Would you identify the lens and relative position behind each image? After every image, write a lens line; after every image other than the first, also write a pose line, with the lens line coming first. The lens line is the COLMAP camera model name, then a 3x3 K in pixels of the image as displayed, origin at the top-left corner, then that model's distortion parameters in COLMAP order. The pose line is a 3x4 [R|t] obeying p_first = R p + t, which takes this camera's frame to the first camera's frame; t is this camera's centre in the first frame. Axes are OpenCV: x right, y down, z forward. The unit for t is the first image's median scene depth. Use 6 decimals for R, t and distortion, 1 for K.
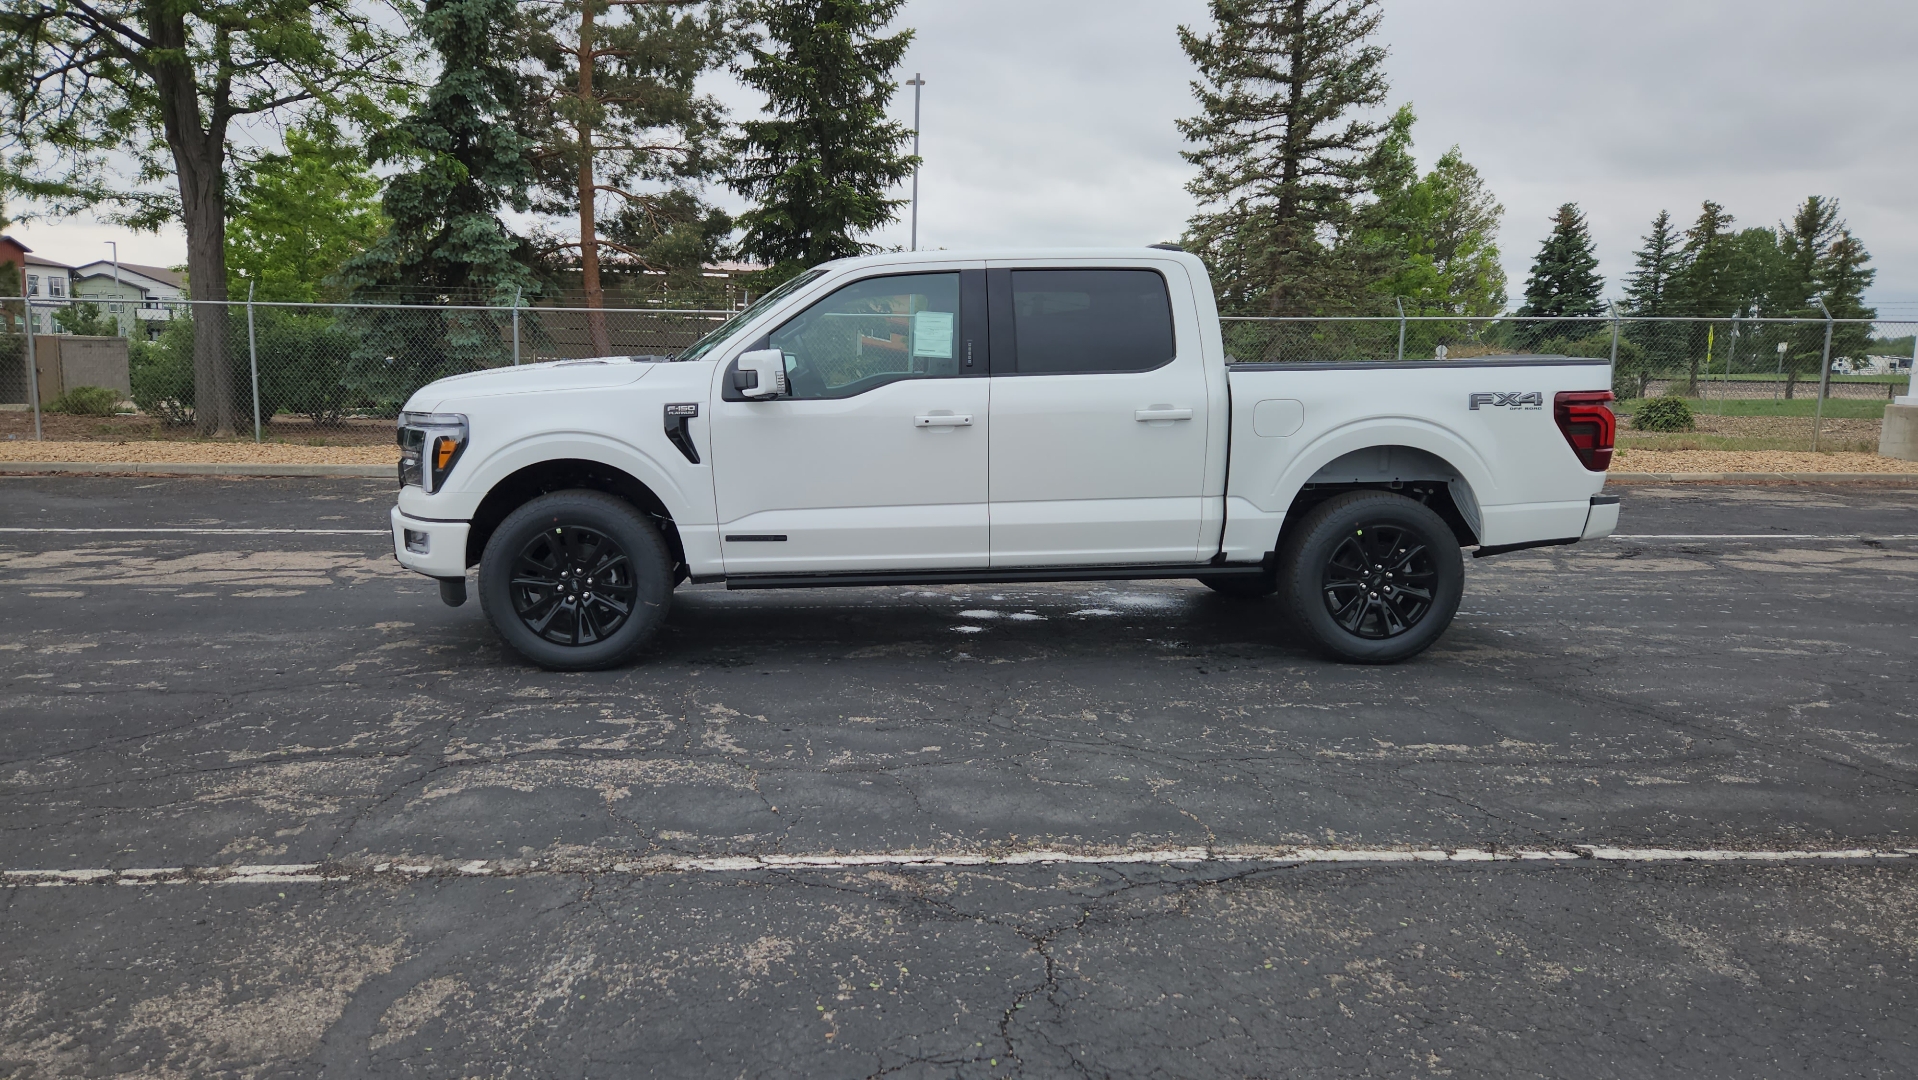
lens RADIAL K [[1272.8, 0, 921.7], [0, 1272.8, 549.5], [0, 0, 1]] dist [0.083723, -0.073005]
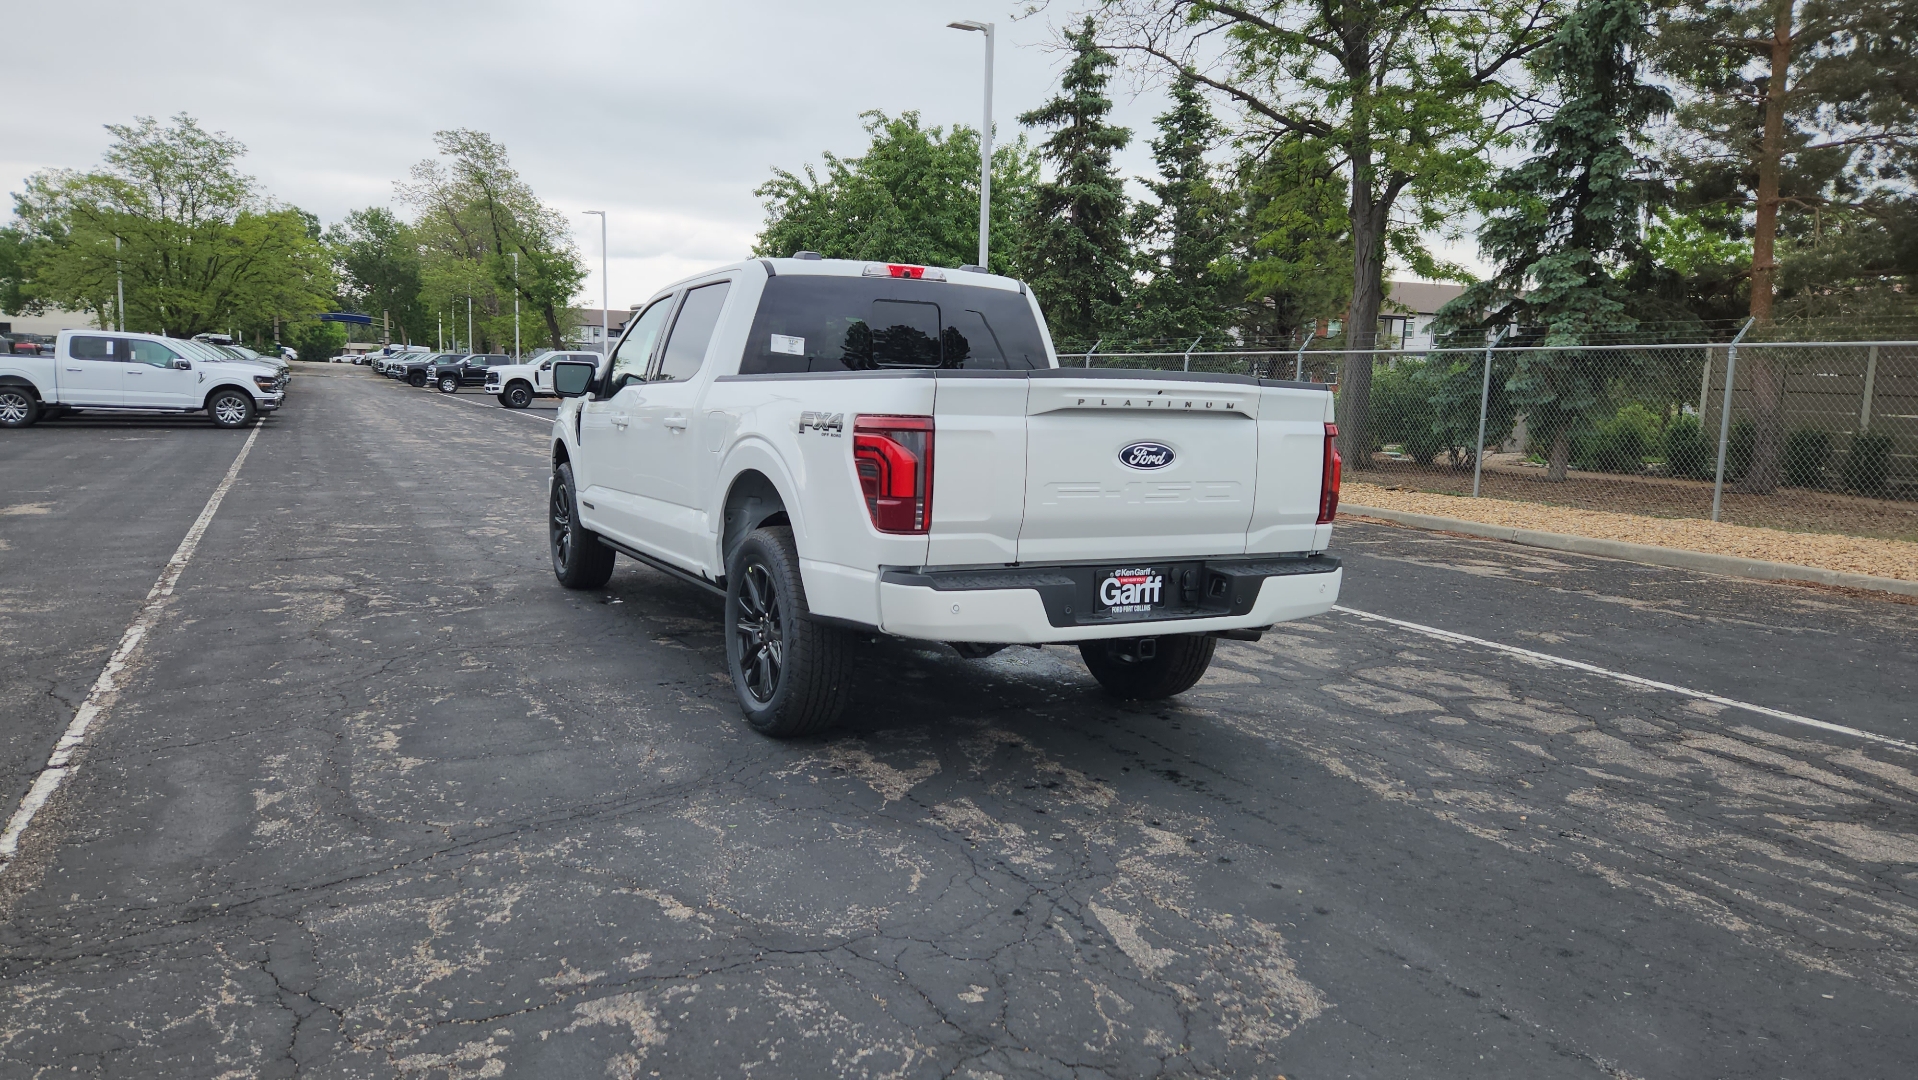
lens RADIAL K [[1269.4, 0, 927.3], [0, 1269.4, 538.3], [0, 0, 1]] dist [0.077365, -0.062725]
pose [[0.380480, 0.113068, -0.917851, 1.309008], [-0.162562, 0.985221, 0.053980, -0.111110], [0.910389, 0.128669, 0.393237, 0.865950]]
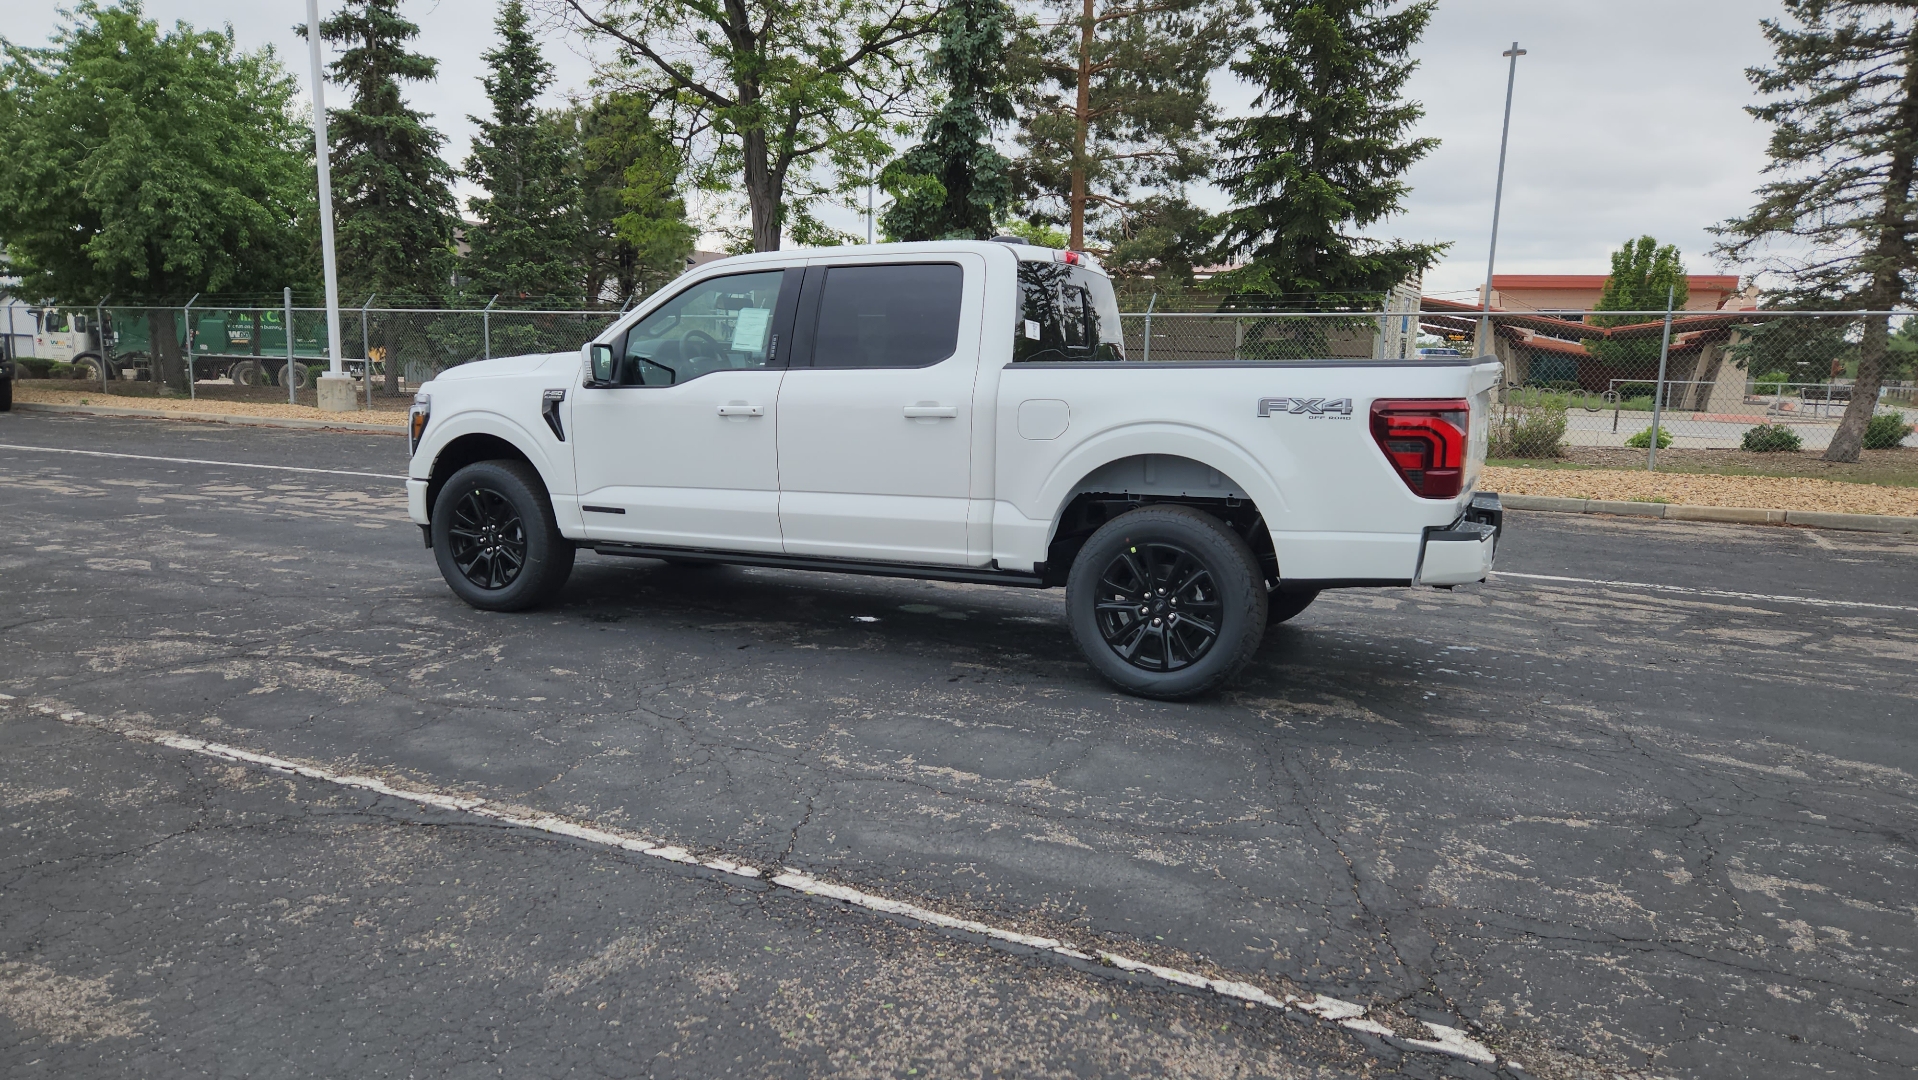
lens RADIAL K [[1268.3, 0, 933.6], [0, 1268.3, 560.6], [0, 0, 1]] dist [0.073995, -0.057612]
pose [[0.862900, 0.085683, -0.498058, 0.747339], [-0.083226, 0.996160, 0.027182, -0.020725], [0.498475, 0.017996, 0.866718, 0.175379]]
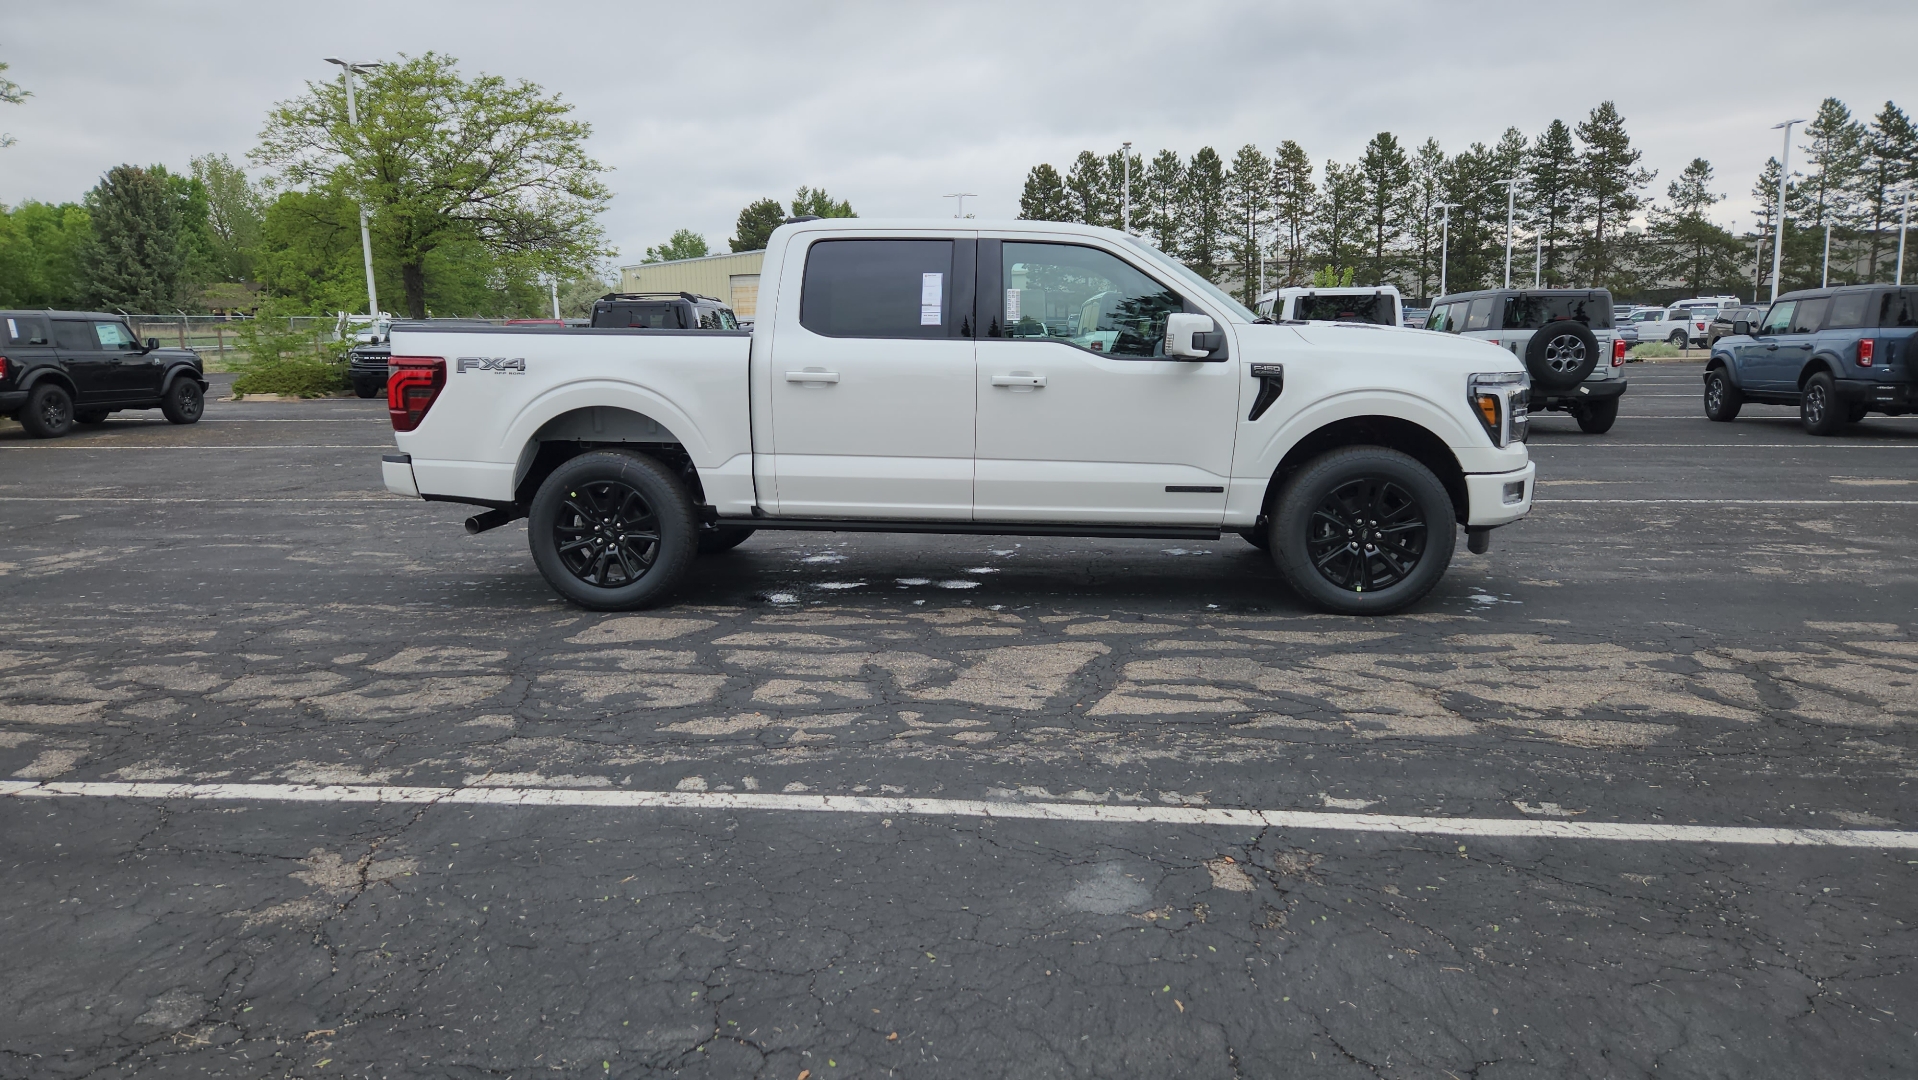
lens RADIAL K [[1275.8, 0, 928.4], [0, 1275.8, 536.6], [0, 0, 1]] dist [0.082665, -0.066265]
pose [[-0.985980, -0.024962, 0.164985, -0.129902], [0.025977, 0.953729, 0.299544, -0.378765], [-0.164828, 0.299631, -0.939709, 2.588668]]
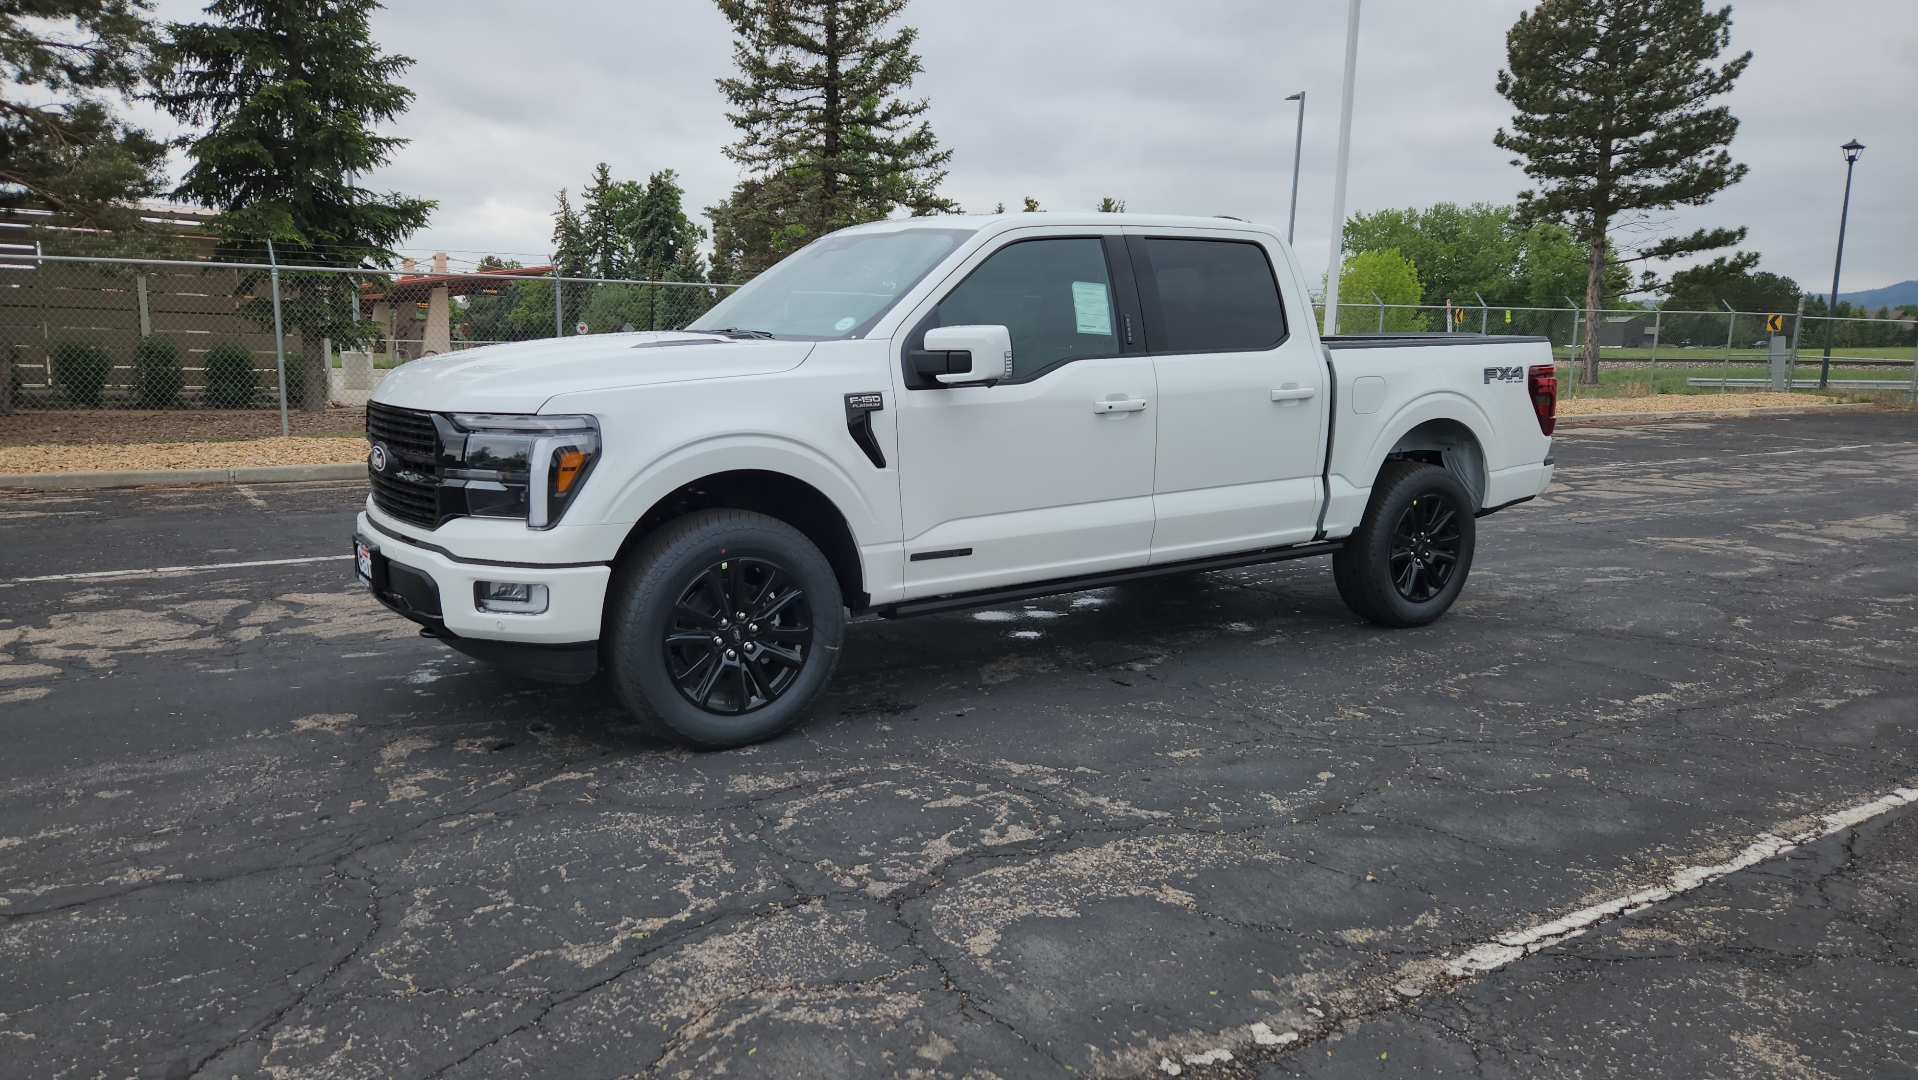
lens RADIAL K [[1274.1, 0, 936.1], [0, 1274.1, 548.1], [0, 0, 1]] dist [0.079948, -0.065272]
pose [[0.876102, -0.077906, 0.475790, -0.566802], [0.066914, 0.996955, 0.040029, -0.049990], [-0.477460, -0.003232, 0.878648, 0.295778]]
